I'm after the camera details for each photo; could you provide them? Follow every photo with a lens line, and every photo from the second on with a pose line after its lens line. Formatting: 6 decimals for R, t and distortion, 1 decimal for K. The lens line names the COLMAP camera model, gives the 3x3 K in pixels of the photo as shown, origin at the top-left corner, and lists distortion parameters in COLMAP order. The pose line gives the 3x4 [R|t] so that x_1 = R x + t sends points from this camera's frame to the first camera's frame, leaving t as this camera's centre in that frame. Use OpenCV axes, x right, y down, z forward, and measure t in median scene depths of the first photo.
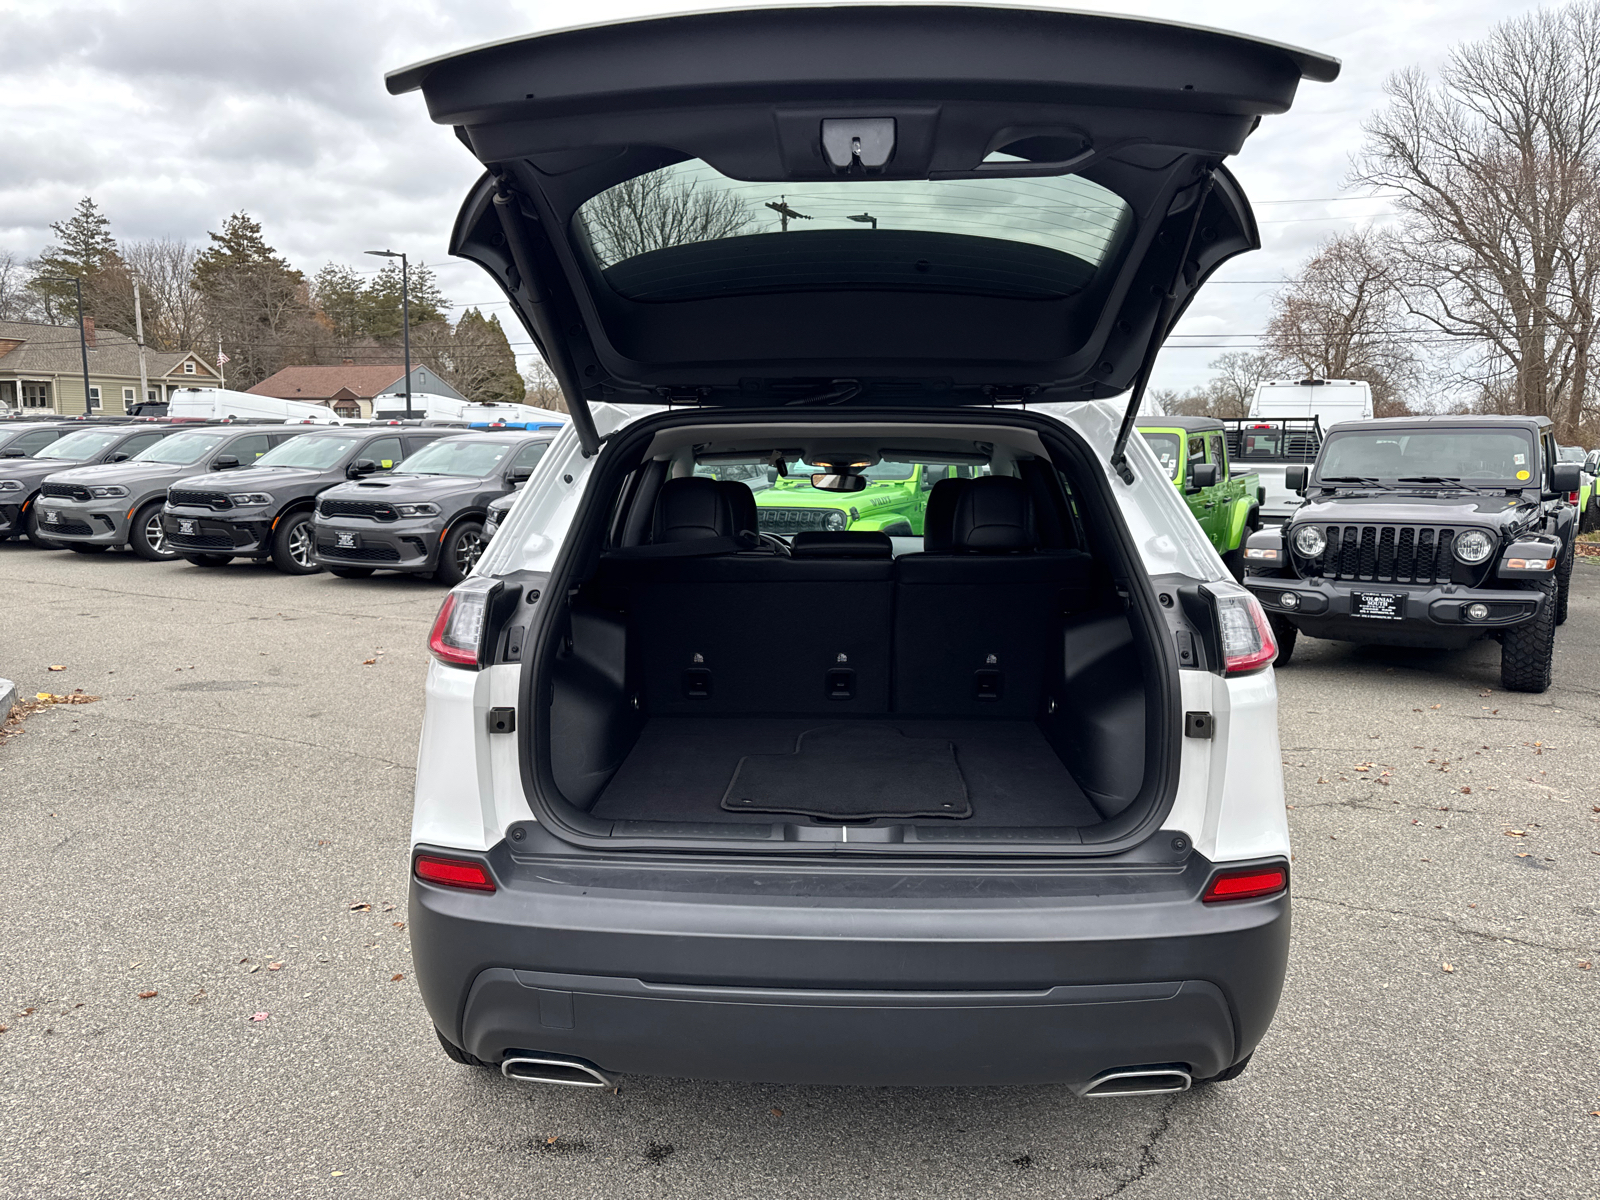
lens RADIAL K [[1138.8, 0, 804.1], [0, 1138.8, 603.4], [0, 0, 1]] dist [0.024647, -0.029022]
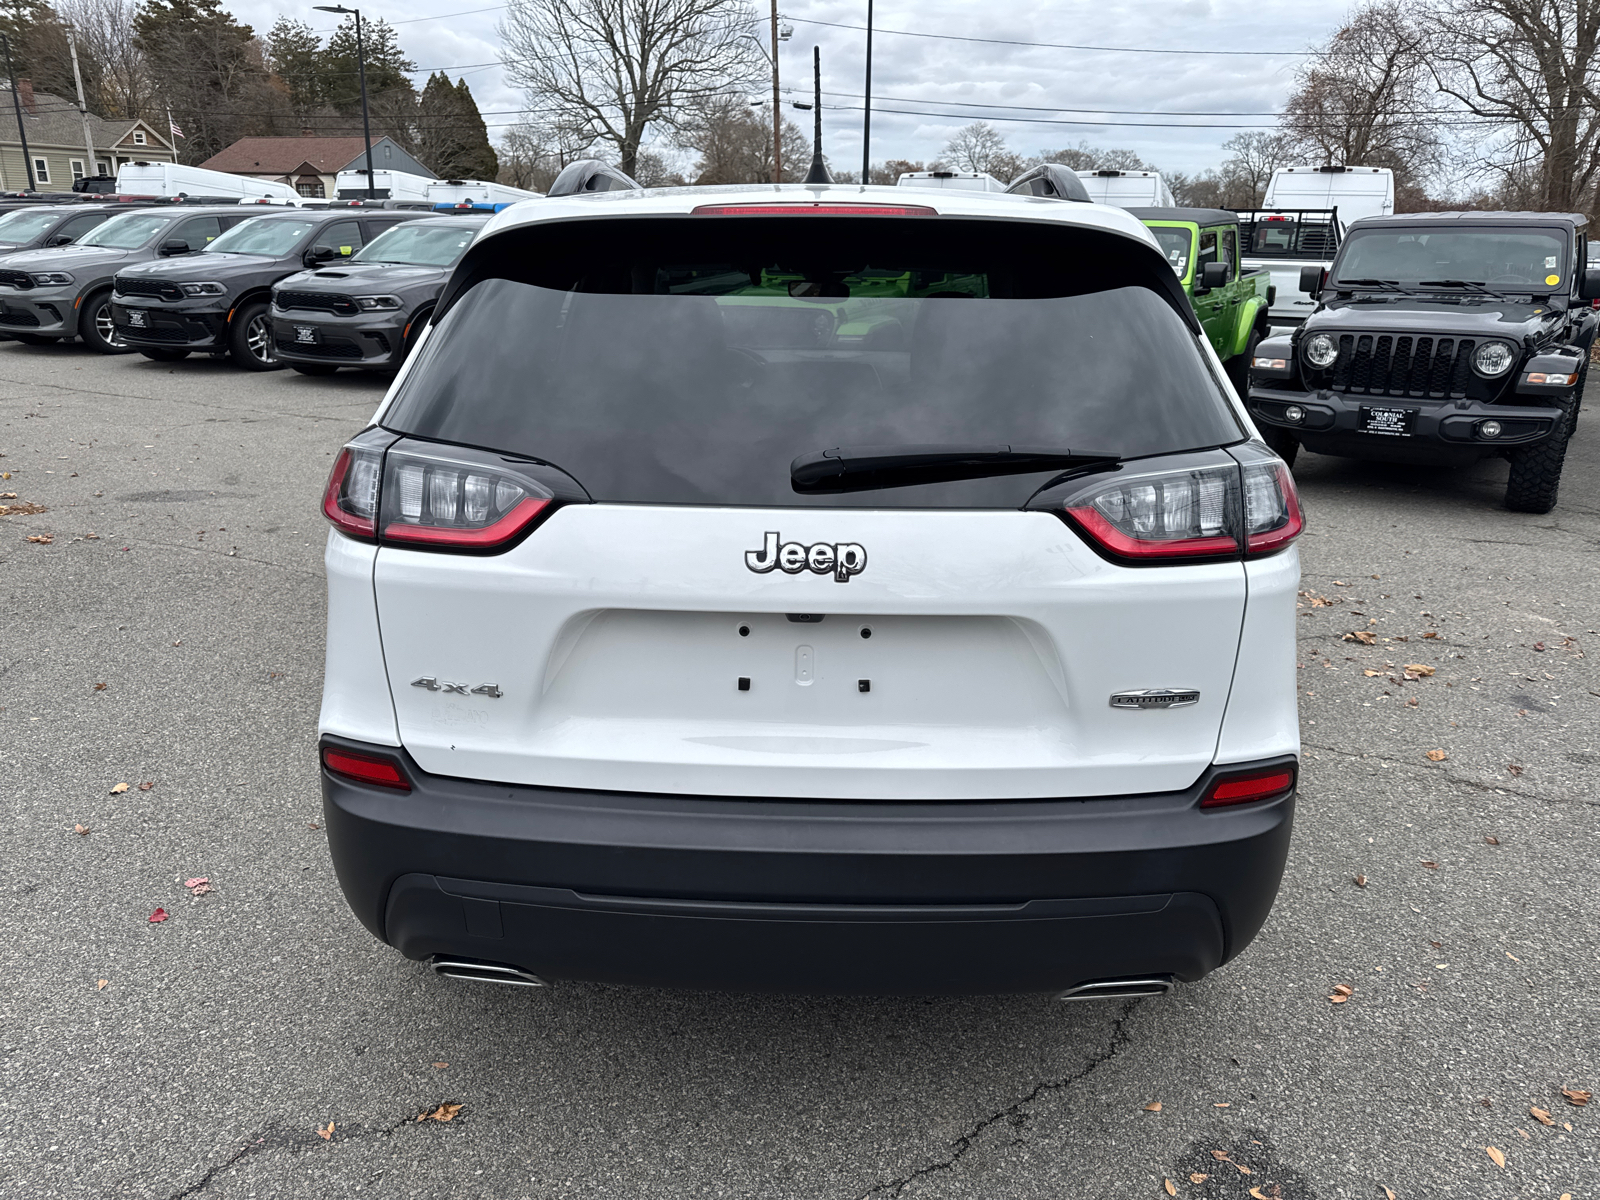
lens RADIAL K [[1138.8, 0, 802.8], [0, 1138.8, 601.9], [0, 0, 1]] dist [0.024647, -0.029022]
pose [[0.999927, 0.007966, 0.009090, 0.006216], [-0.009447, 0.984218, 0.176710, -0.012770], [-0.007538, -0.176783, 0.984221, 0.034111]]
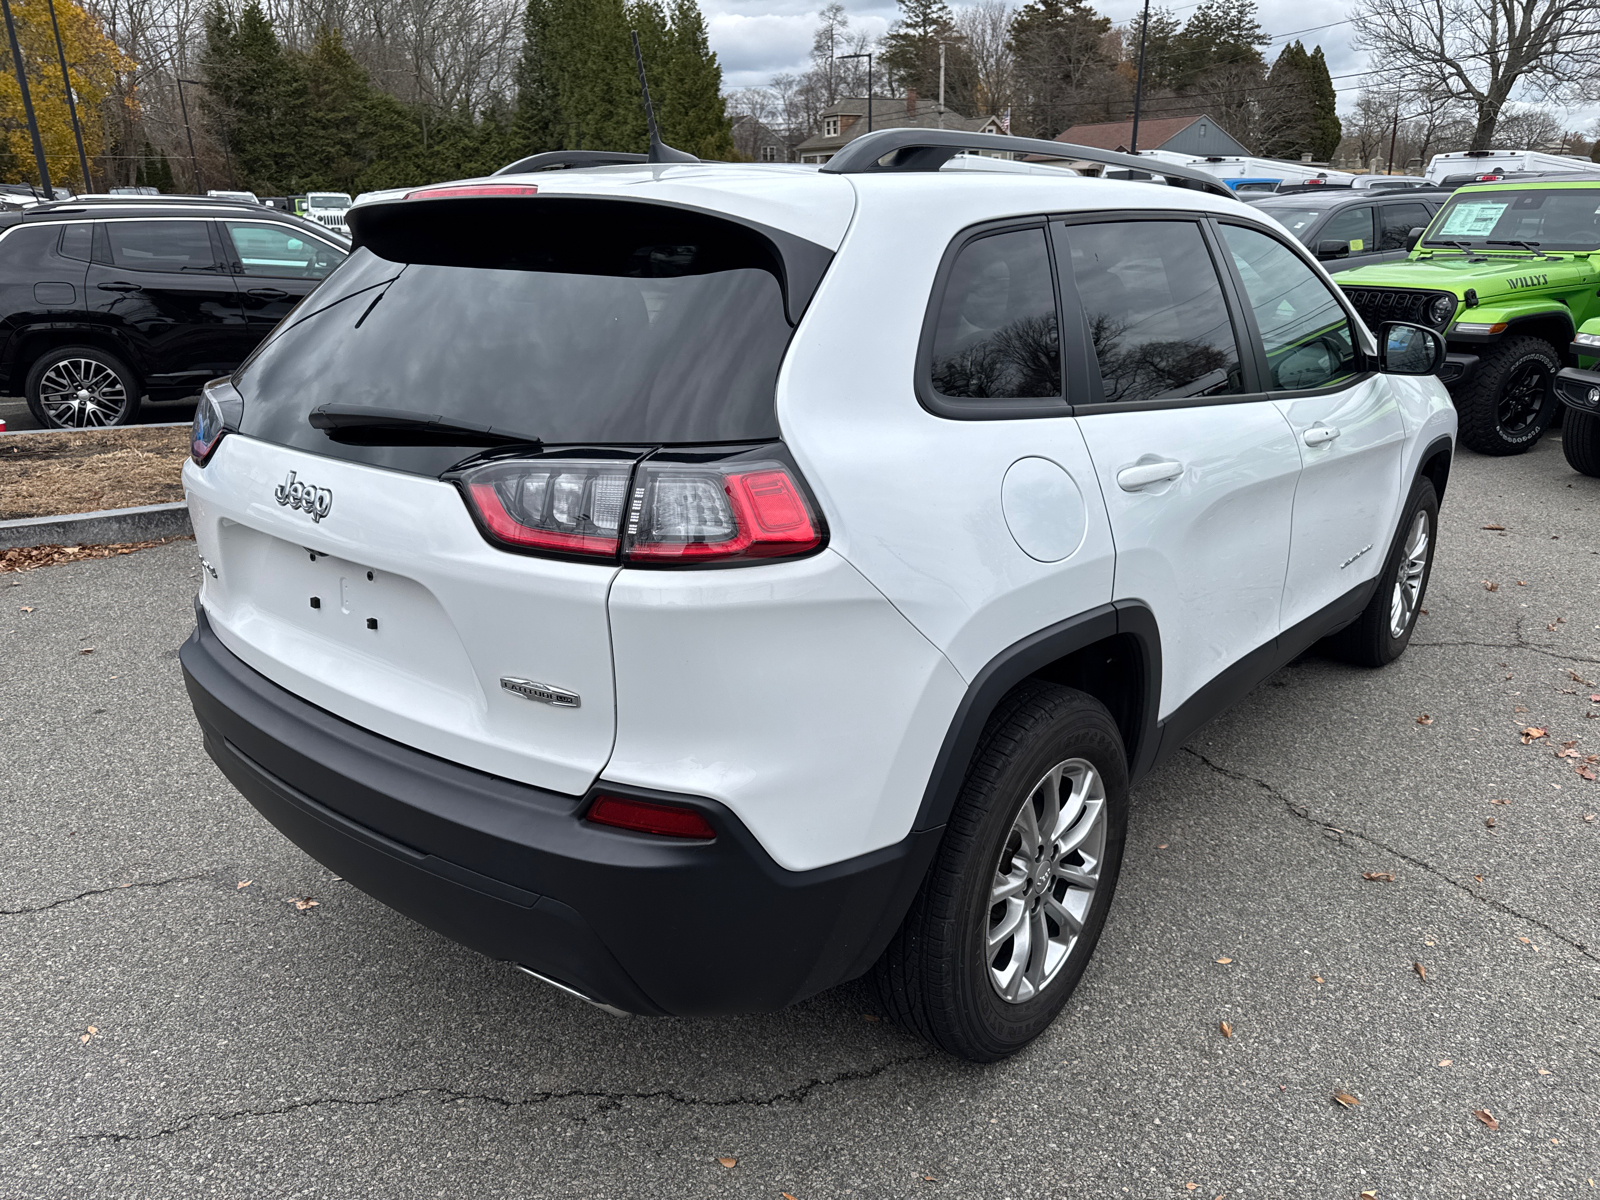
lens RADIAL K [[1138.8, 0, 797.8], [0, 1138.8, 609.5], [0, 0, 1]] dist [0.024647, -0.029022]
pose [[0.776936, 0.196872, -0.598007, 0.220308], [-0.072659, 0.971543, 0.225445, -0.018434], [0.625373, -0.131705, 0.769131, 0.114468]]
